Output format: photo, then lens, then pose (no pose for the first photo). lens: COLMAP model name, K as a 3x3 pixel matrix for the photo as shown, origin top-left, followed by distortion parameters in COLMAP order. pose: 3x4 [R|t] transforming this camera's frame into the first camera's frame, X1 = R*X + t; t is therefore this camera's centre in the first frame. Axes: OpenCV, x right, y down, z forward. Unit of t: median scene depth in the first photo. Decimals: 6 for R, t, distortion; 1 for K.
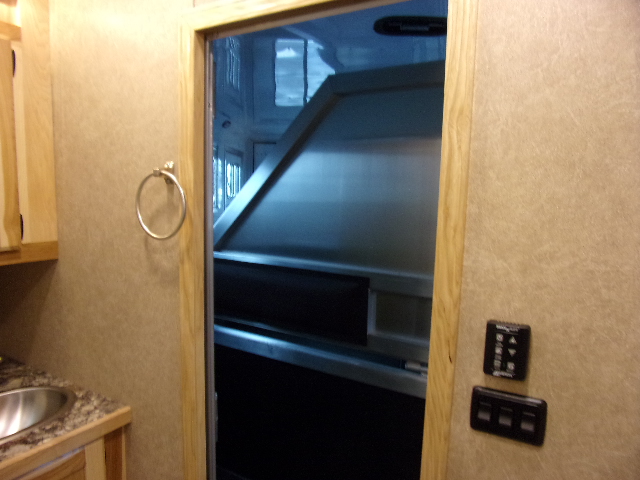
lens RADIAL K [[448.6, 0, 318.9], [0, 448.6, 249.2], [0, 0, 1]] dist [-0.044963, 0.005475]
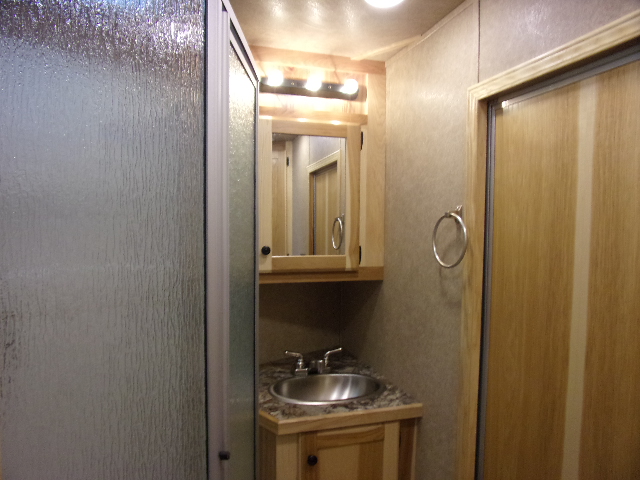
lens RADIAL K [[448.6, 0, 318.9], [0, 448.6, 249.2], [0, 0, 1]] dist [-0.044963, 0.005475]
pose [[0.744813, 0.020379, -0.666962, 0.180490], [-0.077269, 0.995444, -0.055873, 0.021426], [0.662784, 0.093150, 0.742994, -0.149673]]
